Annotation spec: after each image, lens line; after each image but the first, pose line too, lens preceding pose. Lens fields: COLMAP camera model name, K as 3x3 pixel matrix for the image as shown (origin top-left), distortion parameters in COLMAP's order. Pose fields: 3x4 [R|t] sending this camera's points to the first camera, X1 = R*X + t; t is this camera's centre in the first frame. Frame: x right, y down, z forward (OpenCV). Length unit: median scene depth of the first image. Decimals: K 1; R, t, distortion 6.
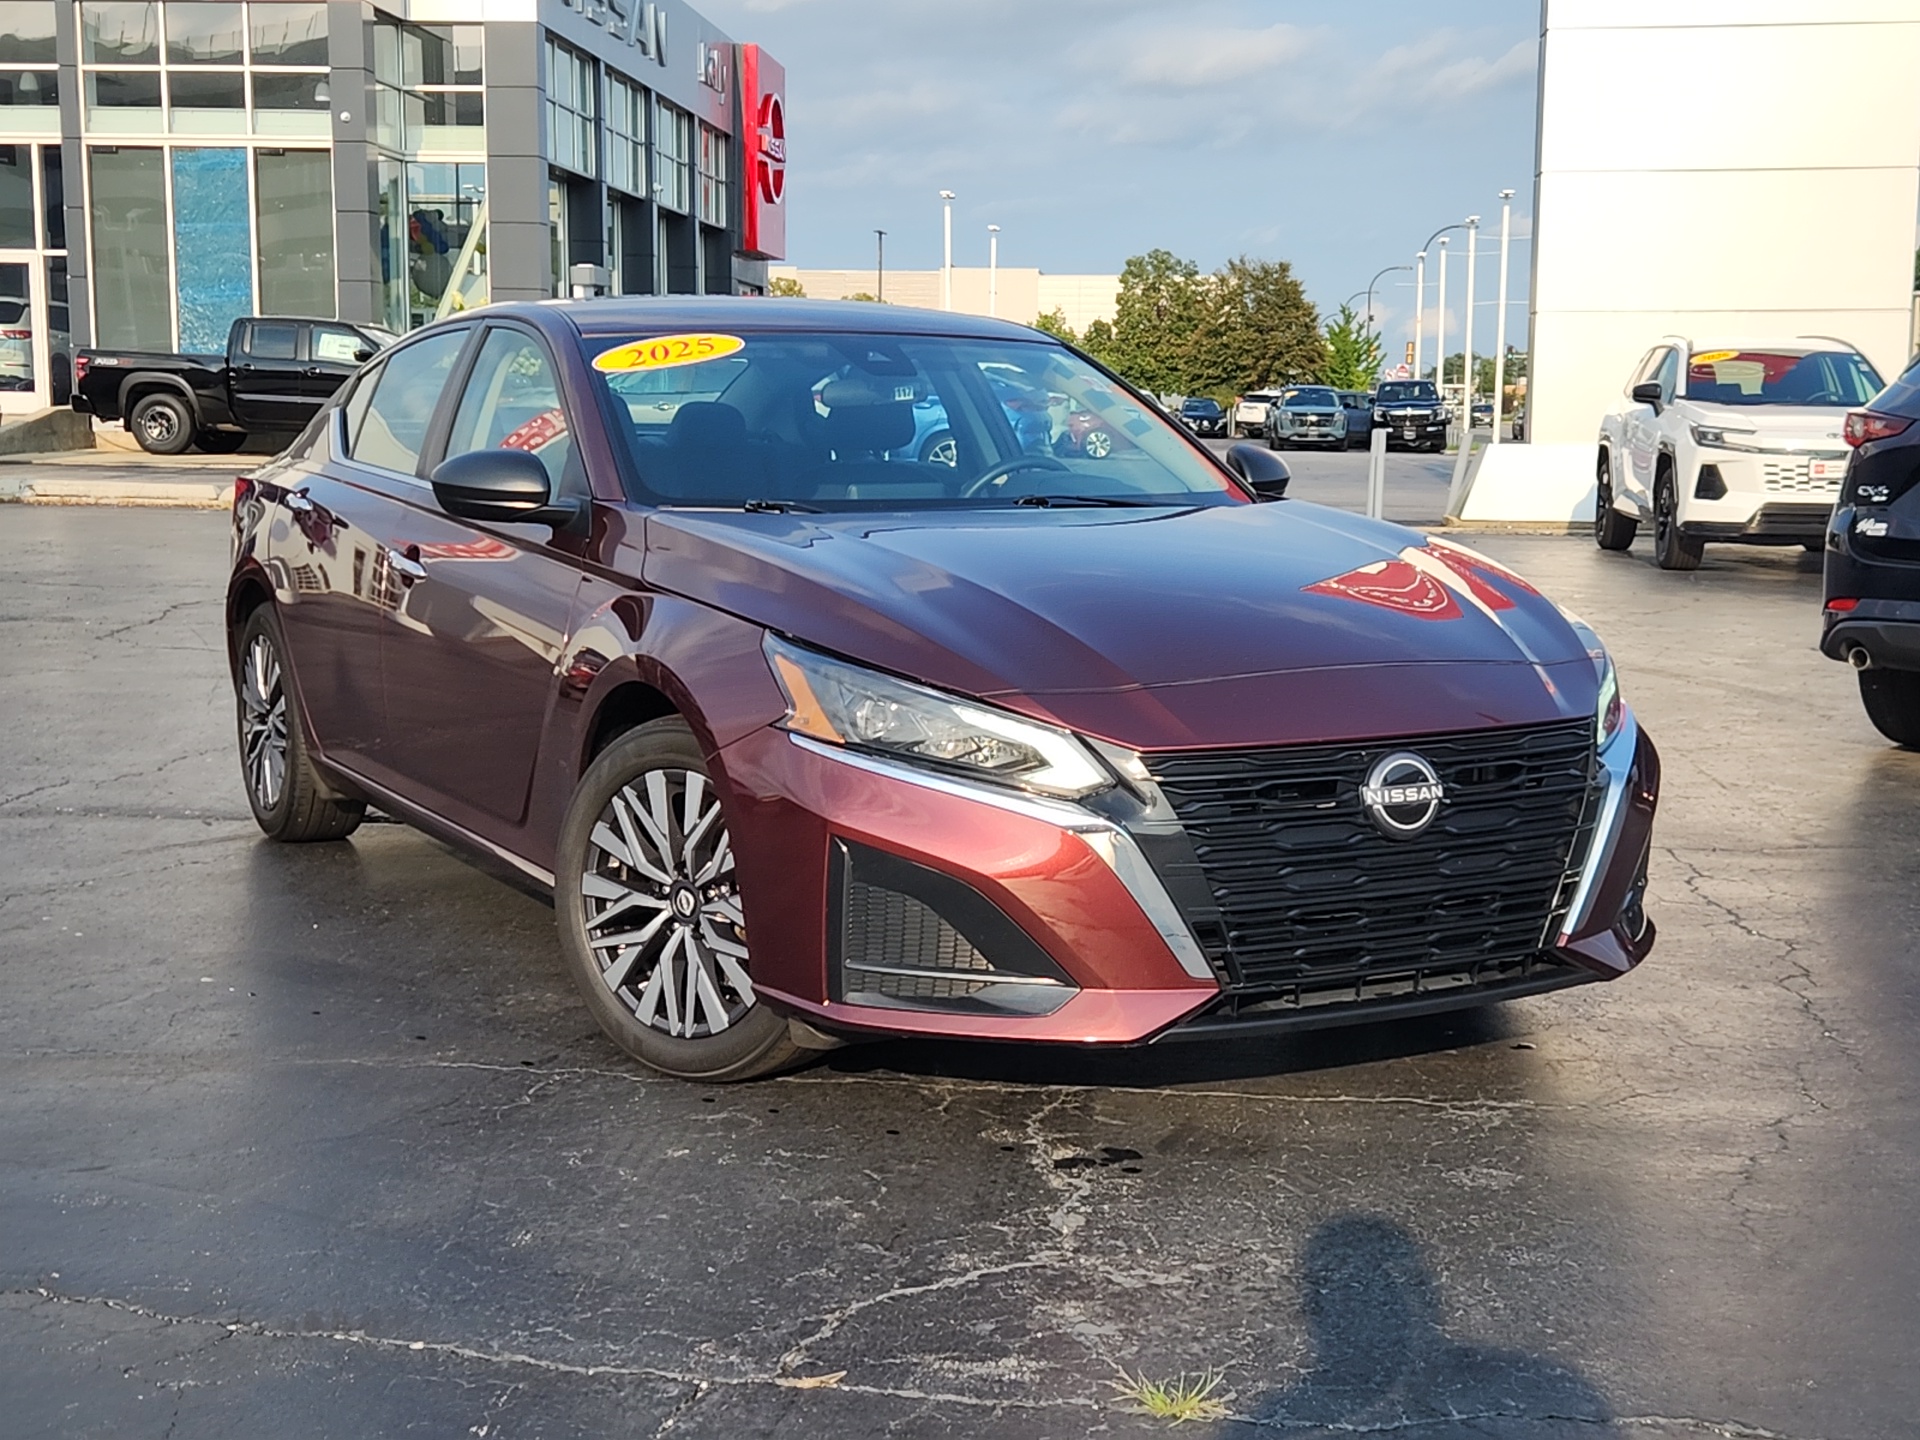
lens RADIAL K [[2530.6, 0, 960.0], [0, 2530.6, 720.0], [0, 0, 1]] dist [0.033845, 0.011677]
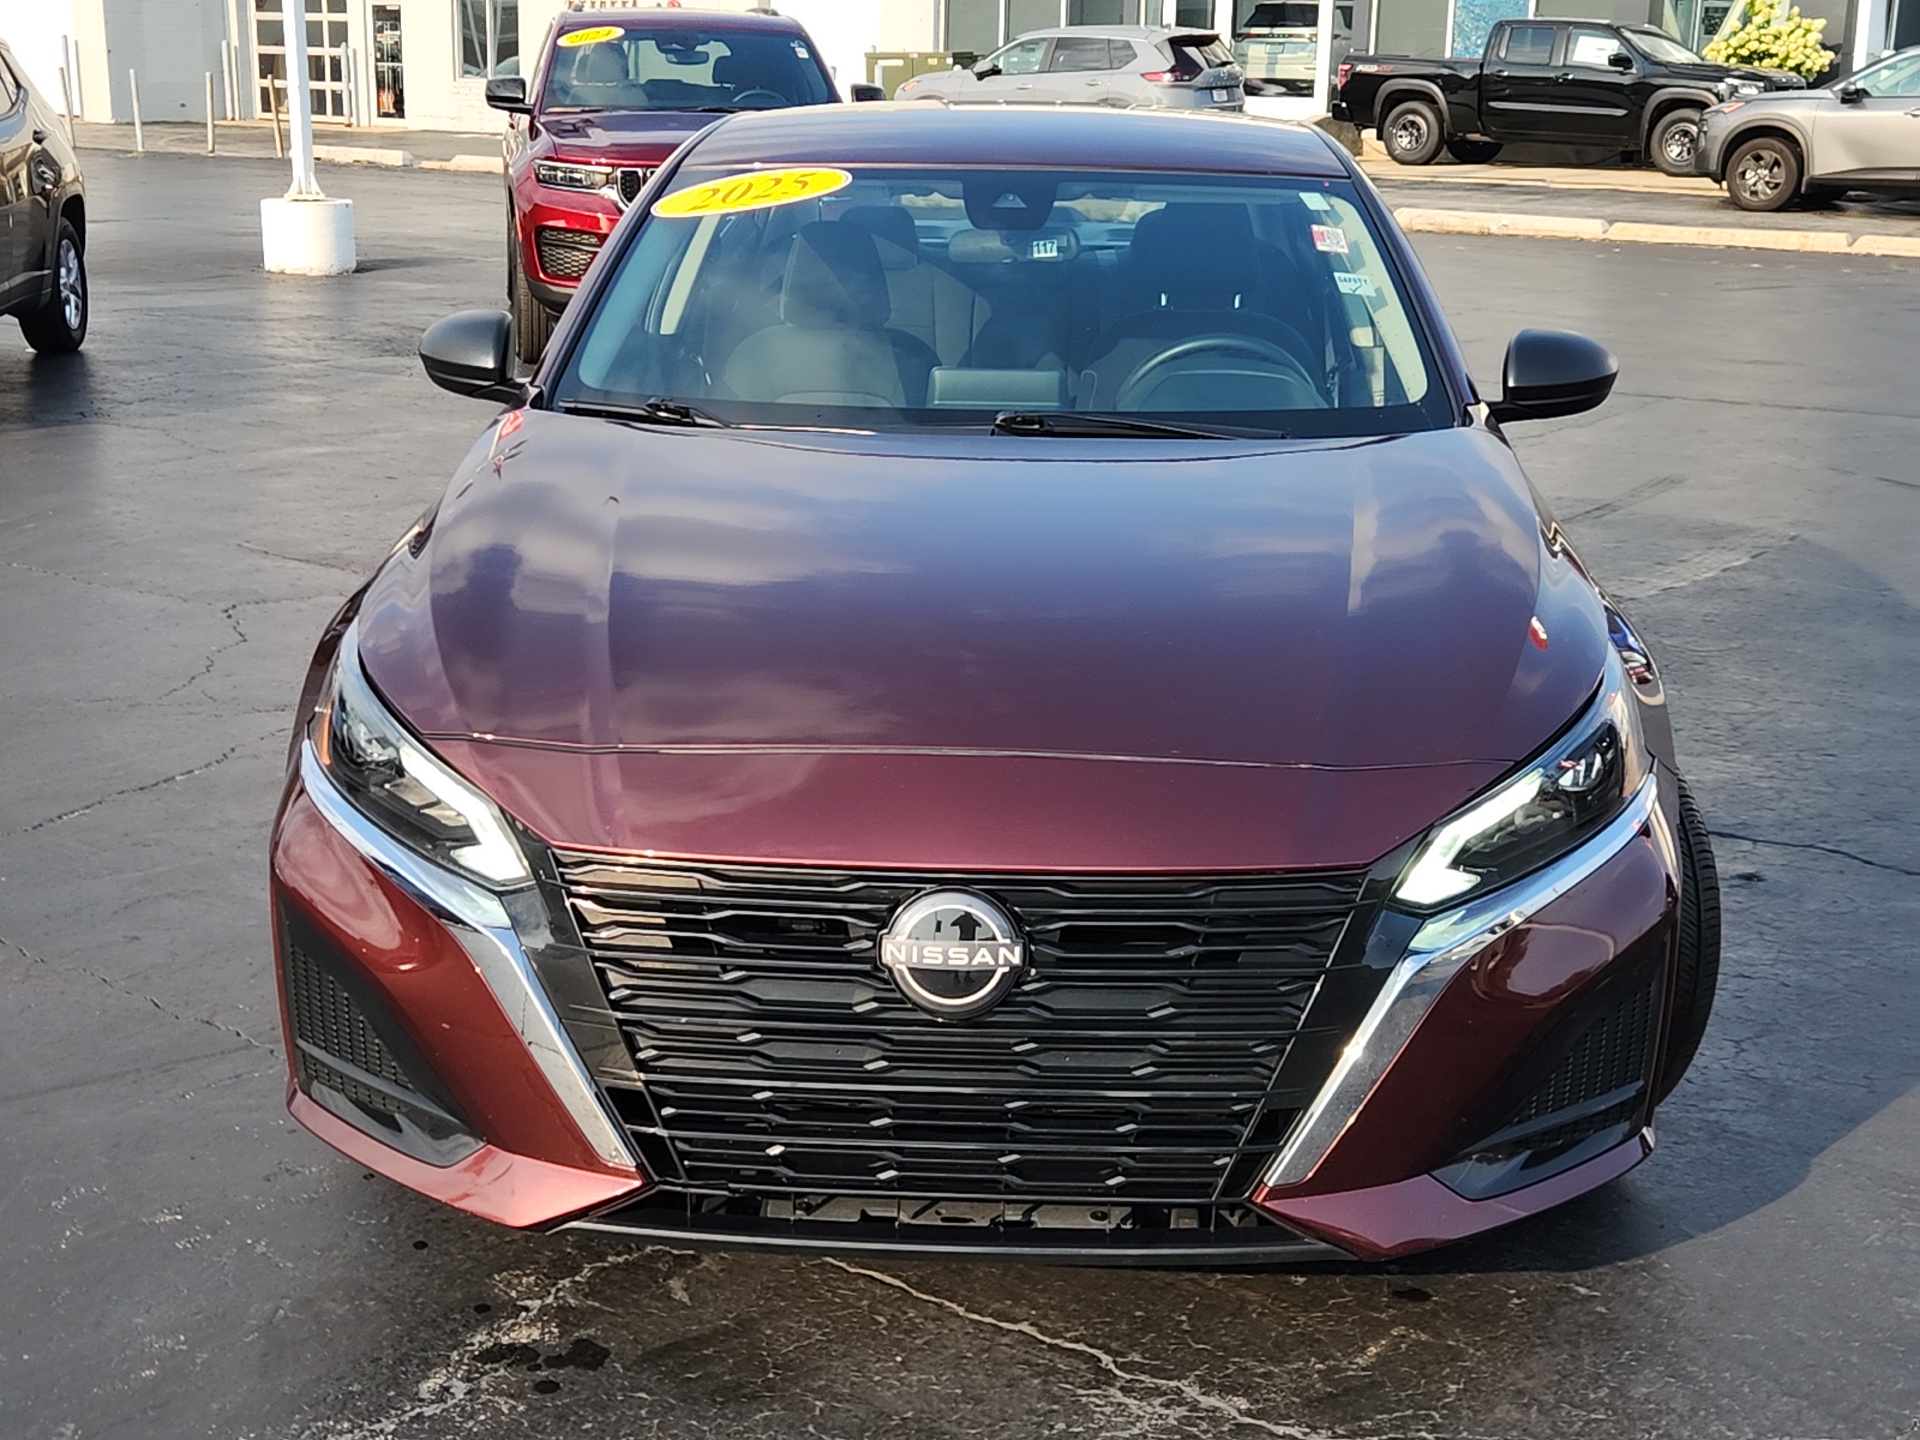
lens RADIAL K [[2530.6, 0, 960.0], [0, 2530.6, 720.0], [0, 0, 1]] dist [0.033845, 0.011677]
pose [[0.850969, 0.130739, -0.508684, 0.493881], [-0.068810, 0.987927, 0.138800, -0.122185], [0.520689, -0.083112, 0.849691, 0.409664]]
